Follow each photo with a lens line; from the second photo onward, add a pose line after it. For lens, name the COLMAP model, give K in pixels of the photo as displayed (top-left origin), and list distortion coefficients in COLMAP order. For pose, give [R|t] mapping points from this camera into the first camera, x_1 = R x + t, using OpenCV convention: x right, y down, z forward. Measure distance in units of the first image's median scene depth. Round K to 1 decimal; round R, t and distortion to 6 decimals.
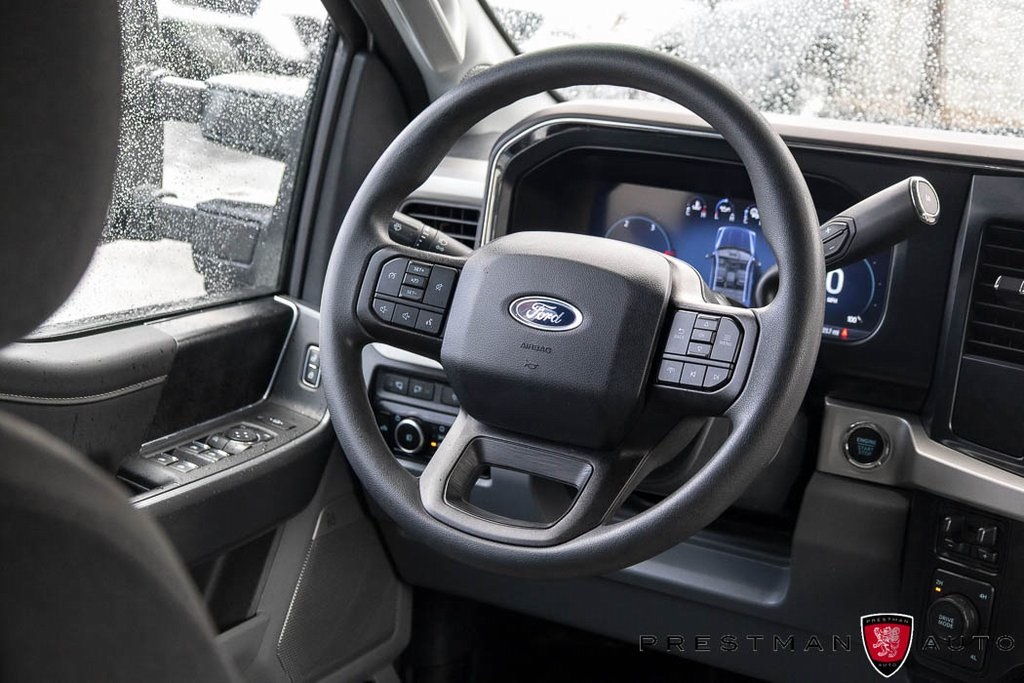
lens RADIAL K [[1742.2, 0, 512.0], [0, 1742.2, 341.5], [0, 0, 1]] dist [0.040261, 0.072688]
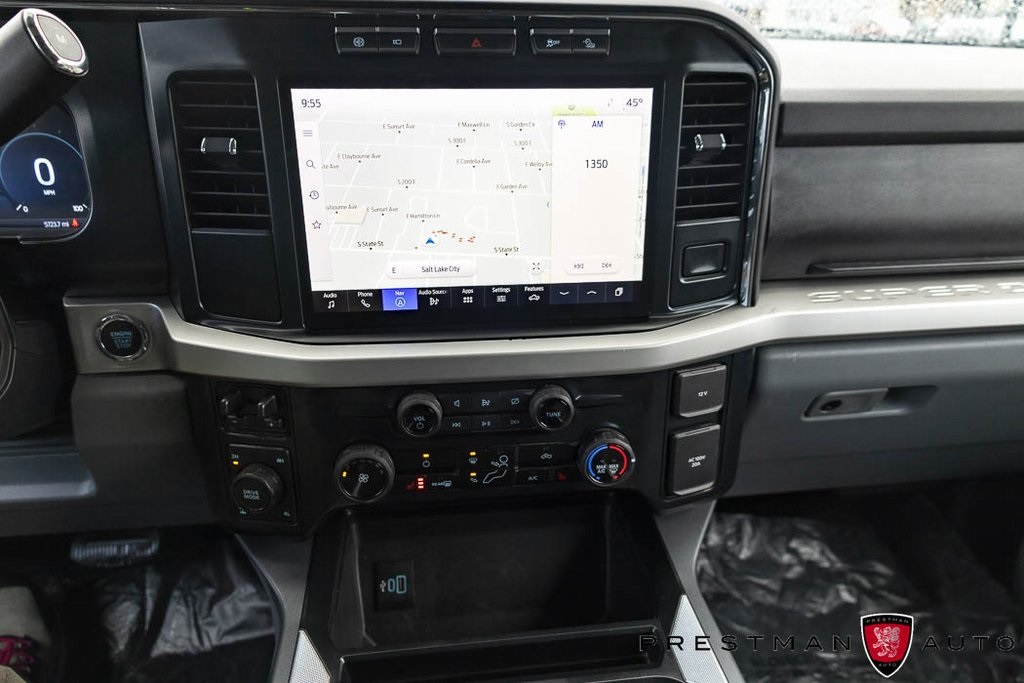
lens RADIAL K [[668.7, 0, 512.0], [0, 668.7, 341.5], [0, 0, 1]] dist [-0.003296, 0.002231]
pose [[0.796822, -0.306221, 0.520868, 0.189358], [0.170158, 0.940896, 0.292850, -0.011788], [-0.579759, -0.144720, 0.801833, 0.599091]]
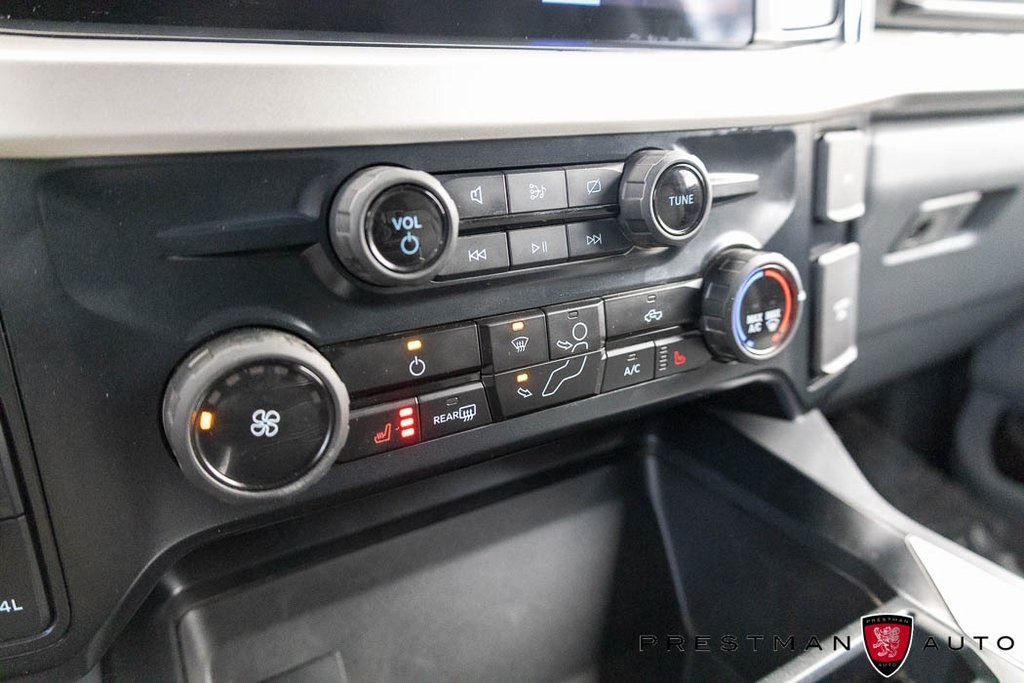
lens RADIAL K [[670.9, 0, 512.0], [0, 670.9, 341.5], [0, 0, 1]] dist [0.001165, 0.045407]
pose [[0.493688, -0.361645, 0.790876, 0.220789], [0.231880, 0.931248, 0.281086, 0.115614], [-0.838155, 0.044619, 0.543604, 0.824910]]
